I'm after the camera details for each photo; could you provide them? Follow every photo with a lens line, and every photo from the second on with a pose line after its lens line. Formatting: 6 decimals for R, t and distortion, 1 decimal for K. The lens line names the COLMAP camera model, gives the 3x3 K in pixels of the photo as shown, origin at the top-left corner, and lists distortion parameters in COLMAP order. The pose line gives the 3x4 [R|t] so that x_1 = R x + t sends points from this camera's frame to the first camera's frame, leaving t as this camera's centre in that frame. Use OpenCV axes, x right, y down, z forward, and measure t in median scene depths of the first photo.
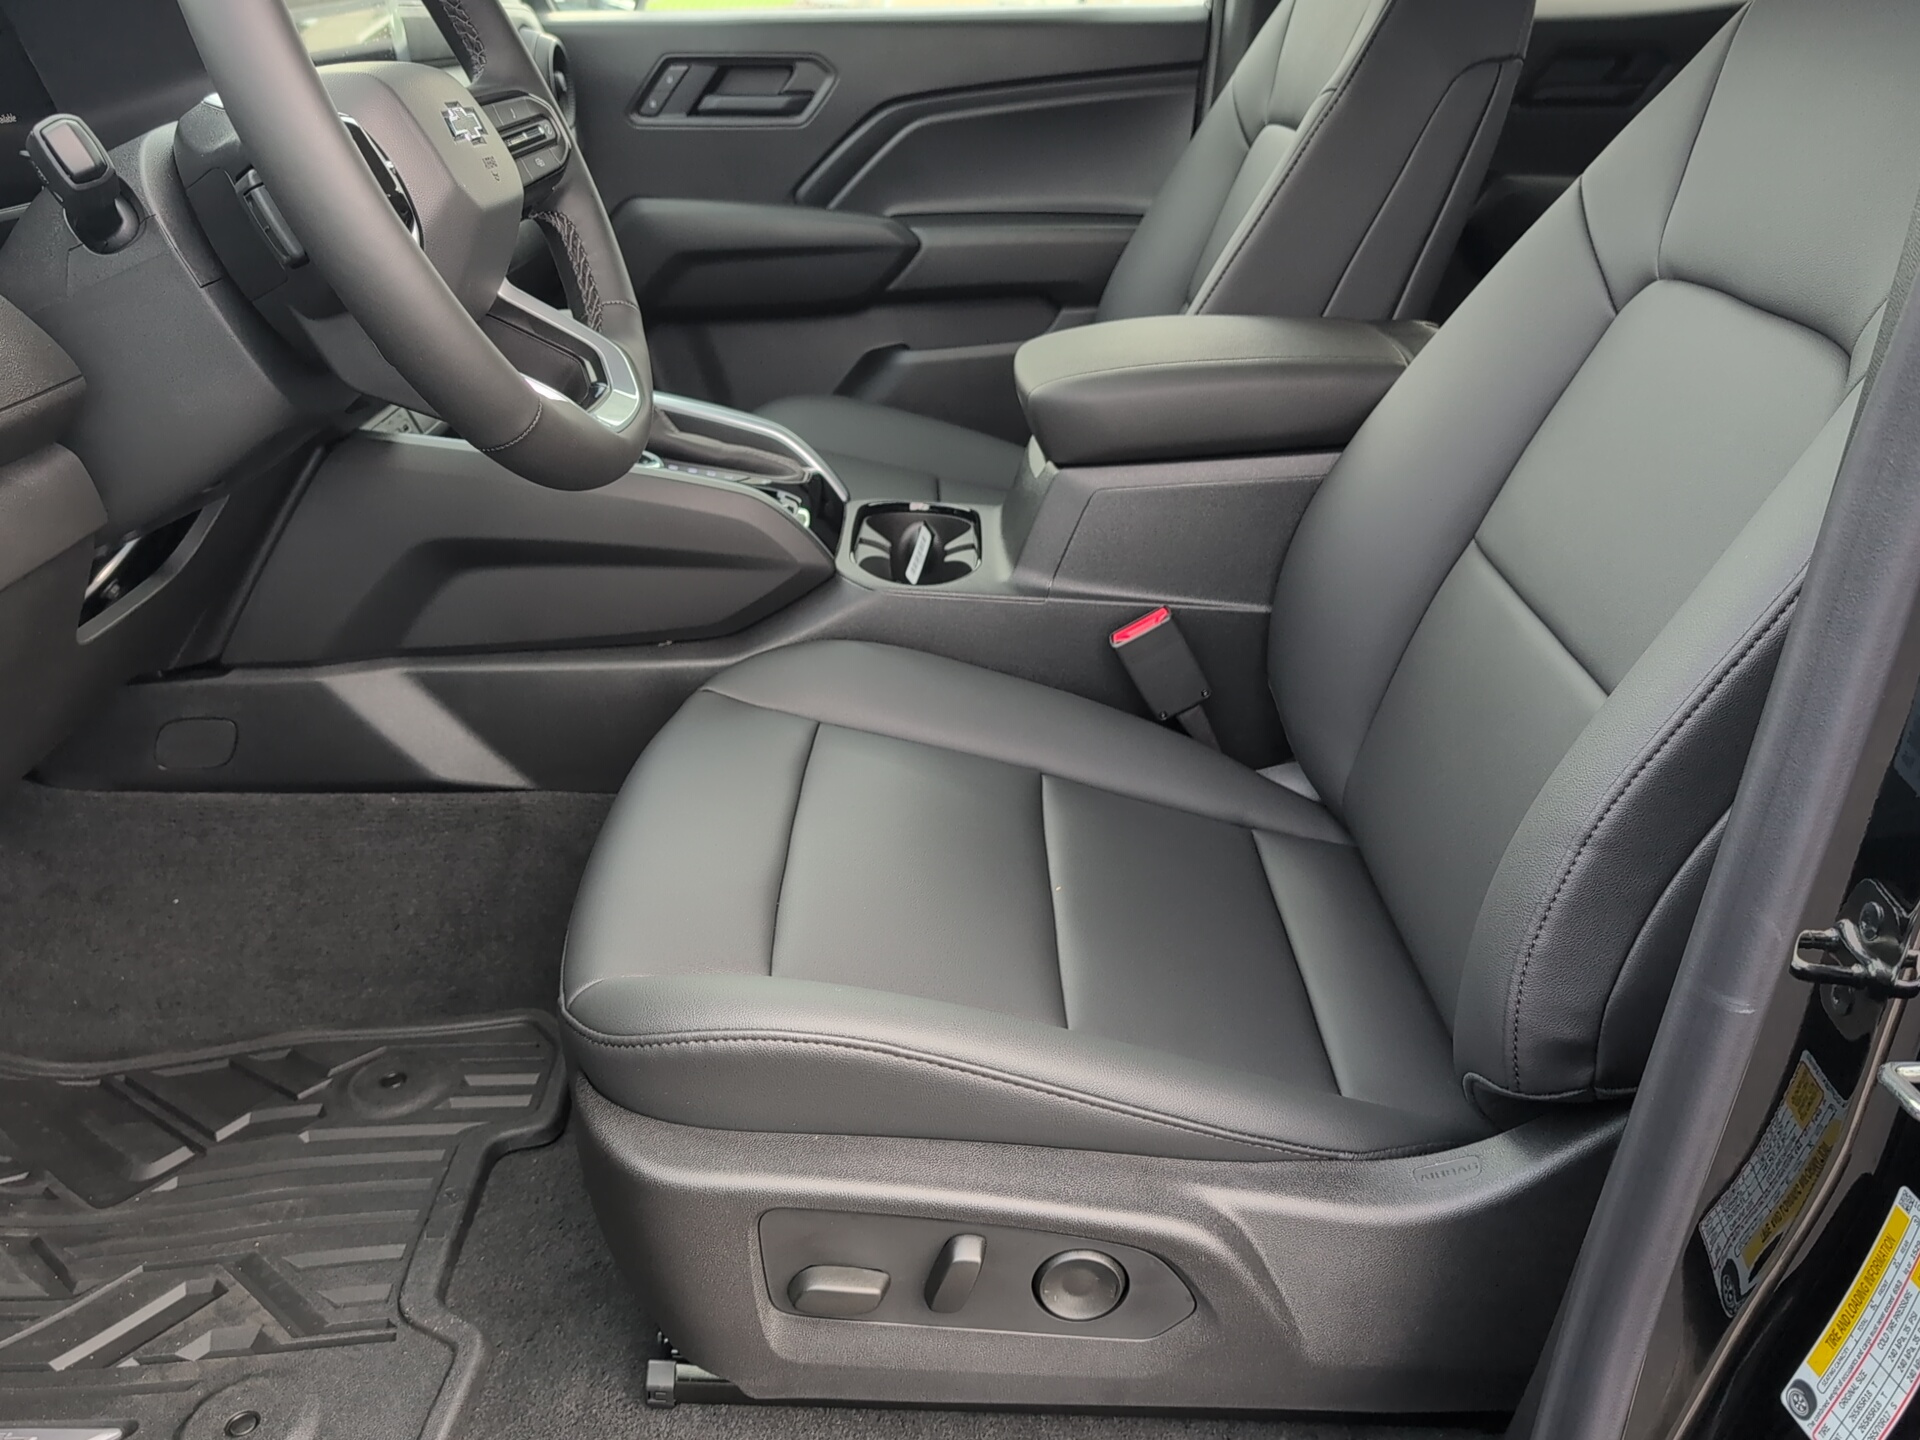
lens RADIAL K [[1599.9, 0, 960.0], [0, 1599.9, 720.0], [0, 0, 1]] dist [-0.005596, 0.006790]
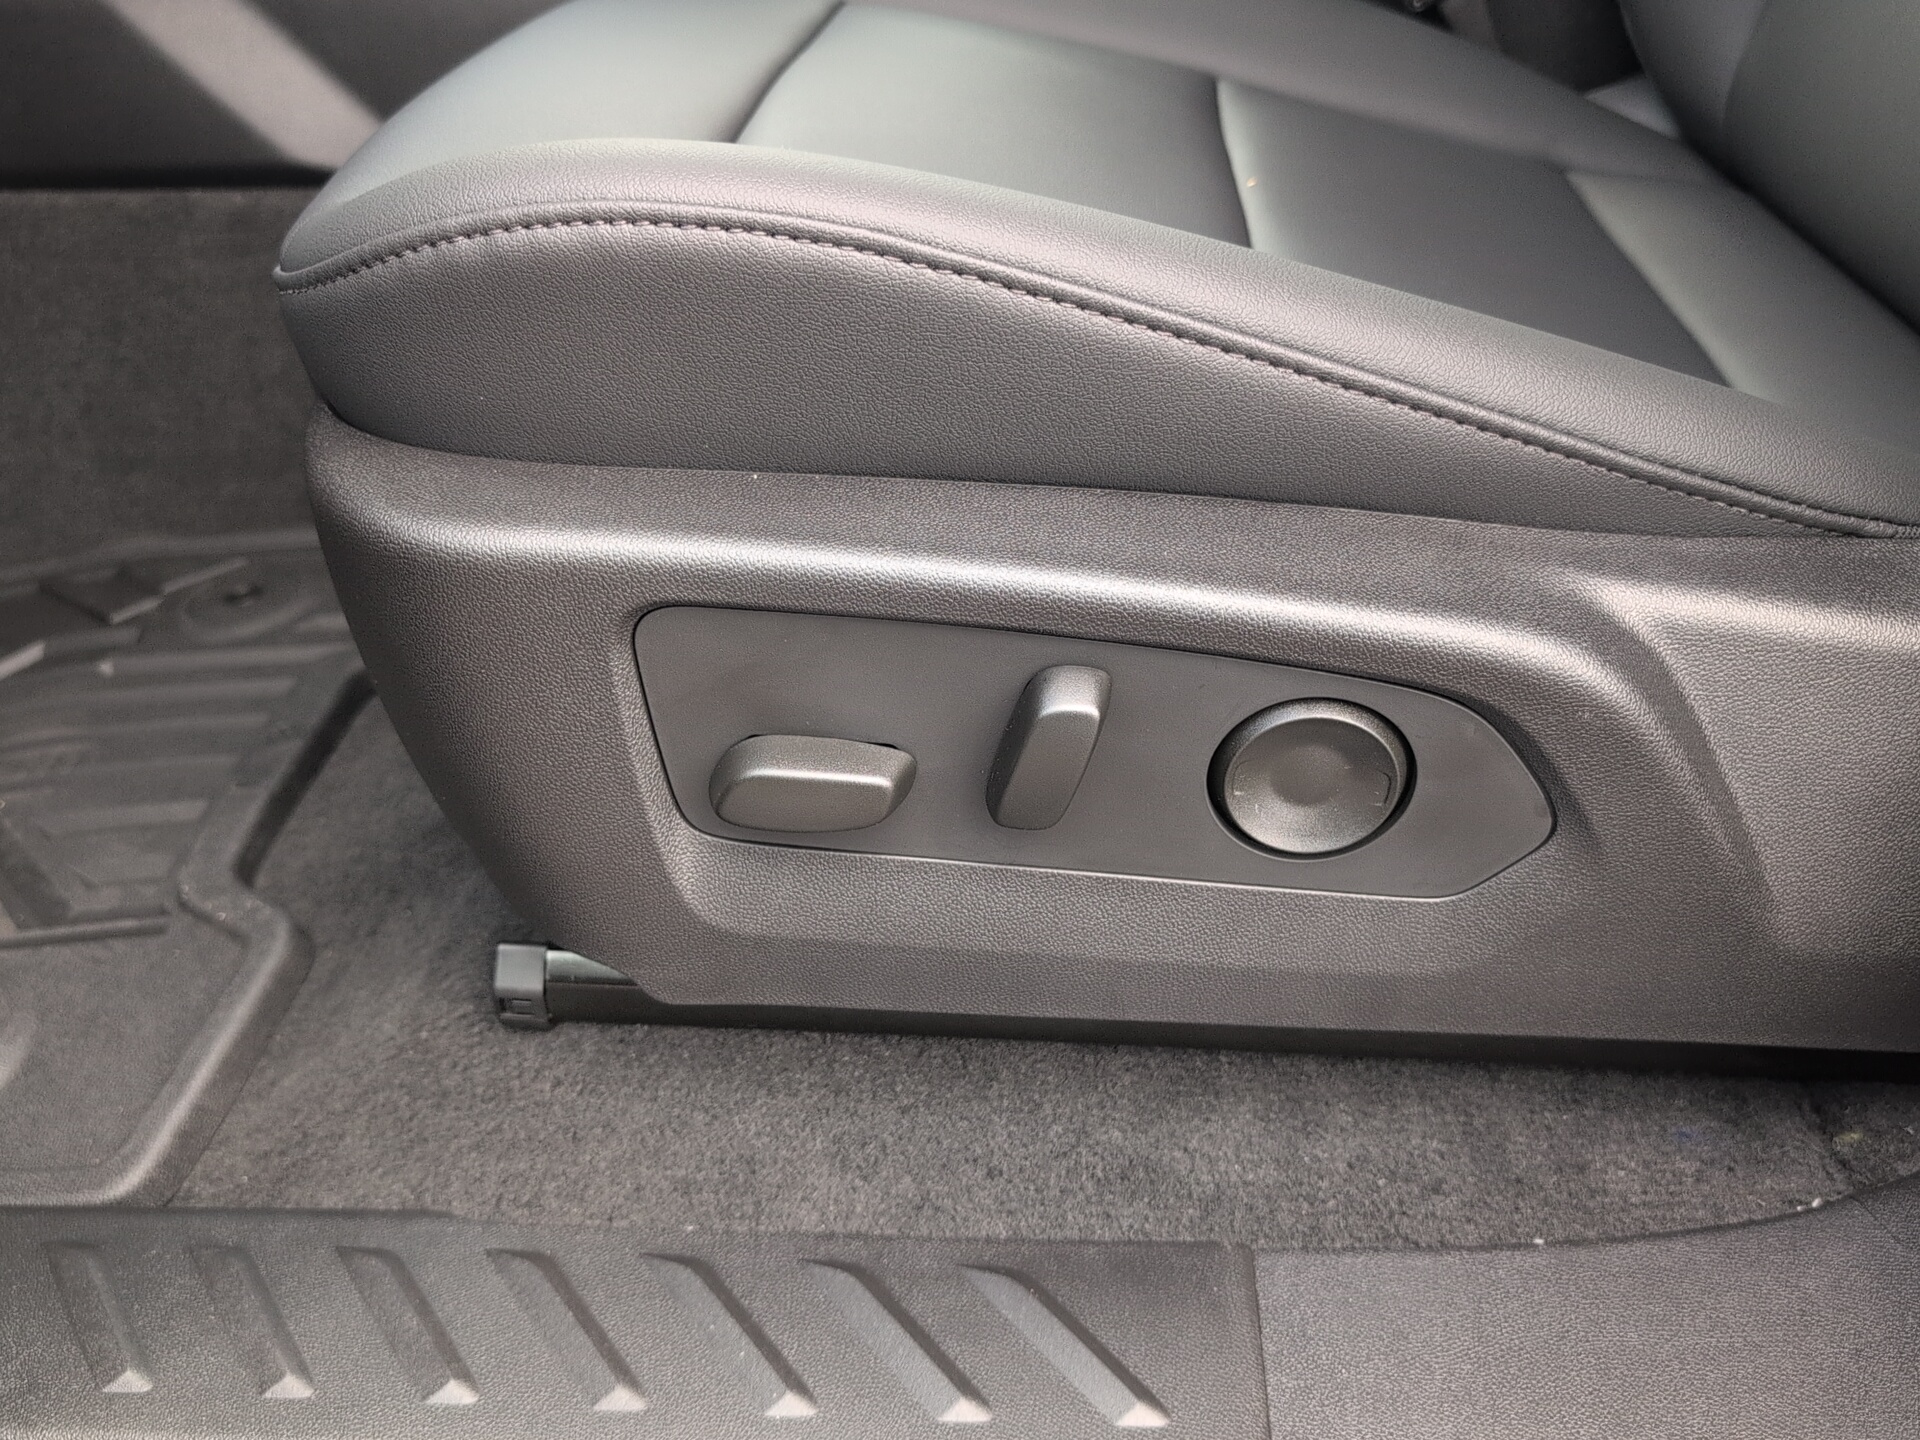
lens RADIAL K [[1612.4, 0, 960.0], [0, 1612.4, 720.0], [0, 0, 1]] dist [-0.010022, -0.010974]
pose [[0.995510, -0.004389, -0.094550, 0.015434], [0.019788, 0.986501, 0.162553, 0.238626], [0.092561, -0.163695, 0.982159, 0.486150]]
